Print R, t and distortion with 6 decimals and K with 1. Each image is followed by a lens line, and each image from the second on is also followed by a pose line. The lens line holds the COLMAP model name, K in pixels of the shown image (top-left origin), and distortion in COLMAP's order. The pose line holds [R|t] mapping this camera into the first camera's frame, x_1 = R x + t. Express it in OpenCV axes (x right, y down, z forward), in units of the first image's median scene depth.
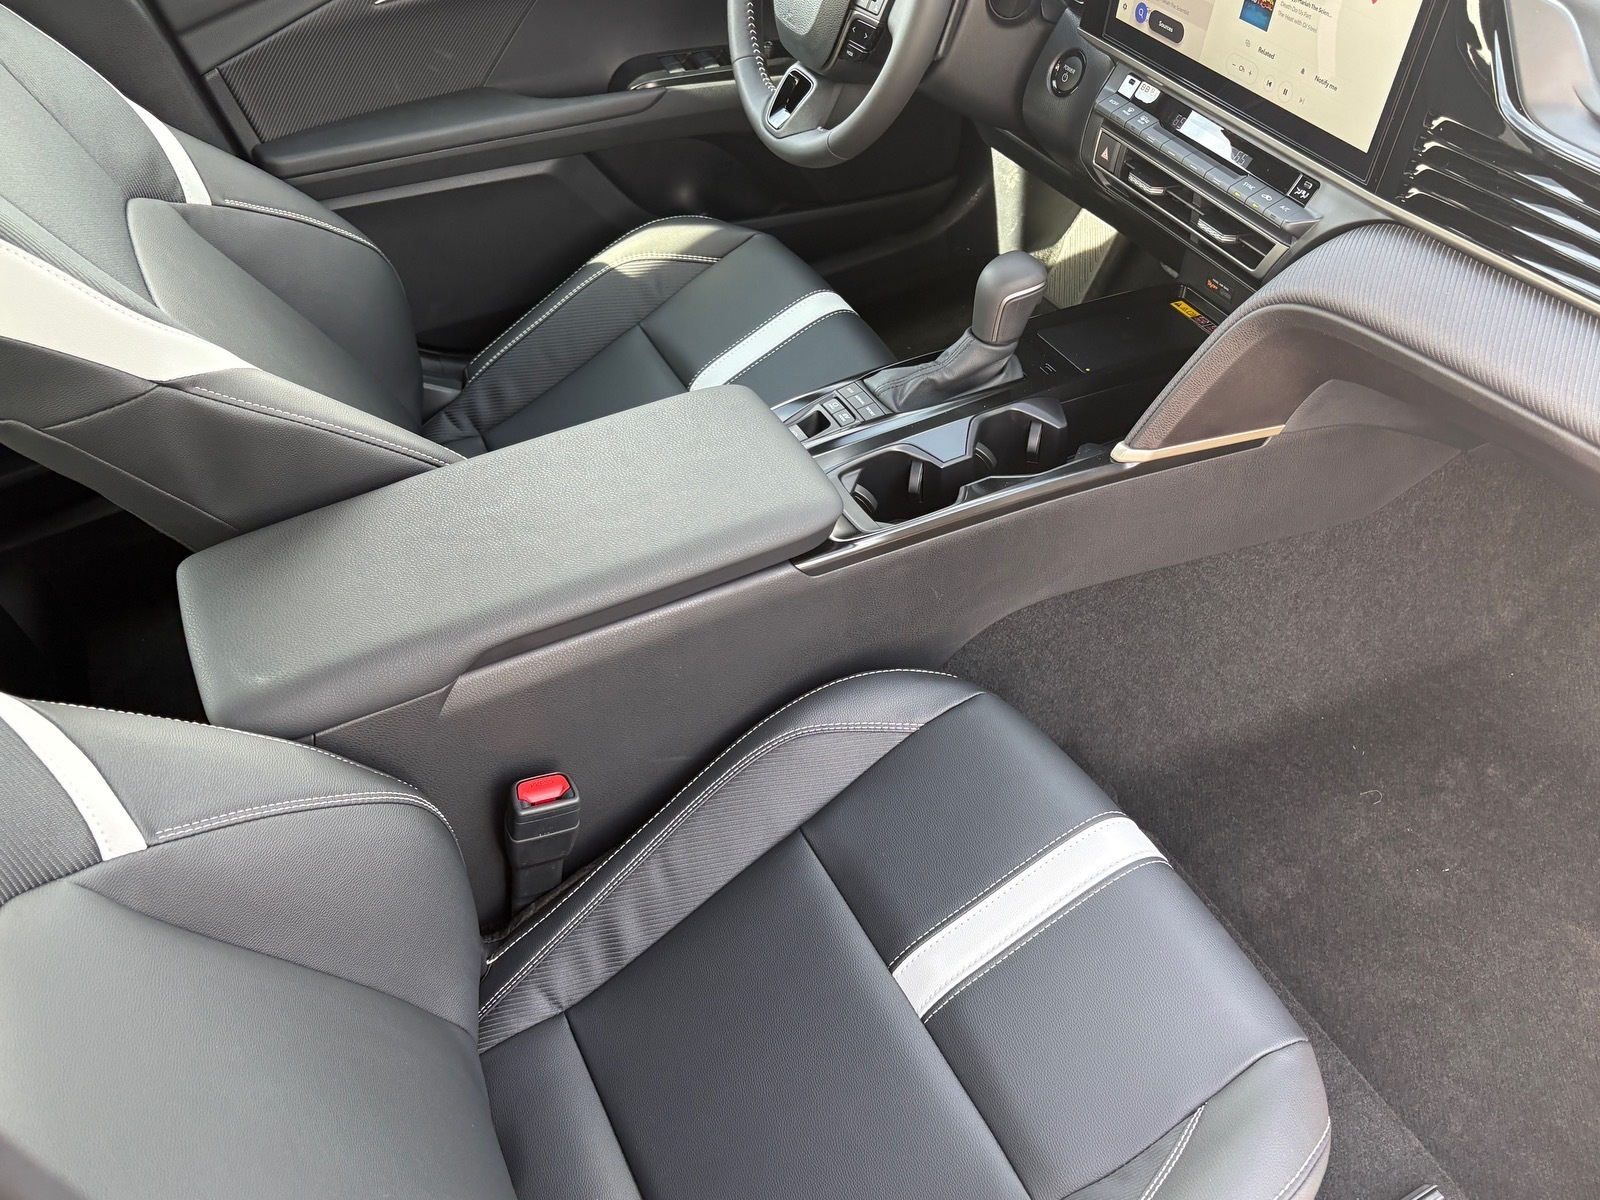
lens RADIAL K [[1299.5, 0, 801.3], [0, 1299.5, 612.6], [0, 0, 1]] dist [0.016513, -0.006917]
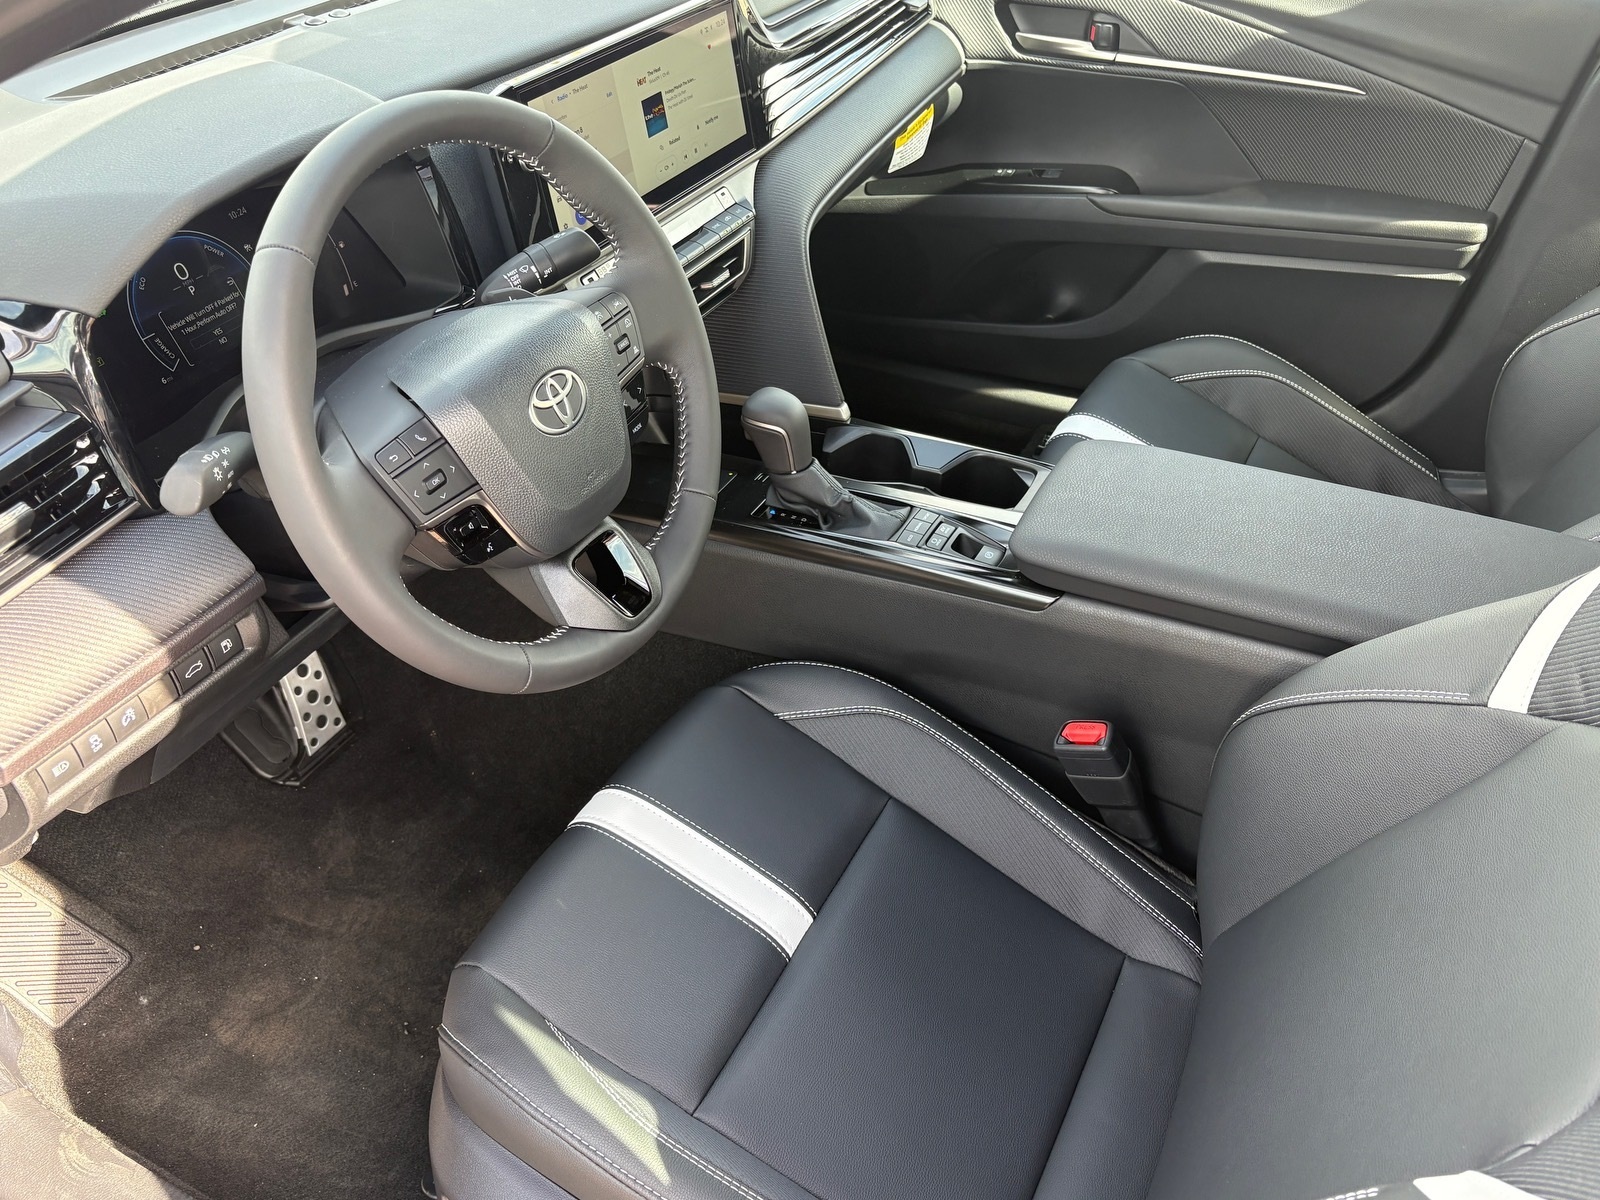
lens RADIAL K [[1299.5, 0, 801.3], [0, 1299.5, 612.6], [0, 0, 1]] dist [0.016513, -0.006917]
pose [[-0.590871, -0.445528, 0.672589, -0.596979], [0.604242, 0.308015, 0.734860, -0.920221], [-0.534568, 0.840614, 0.087210, 0.994325]]
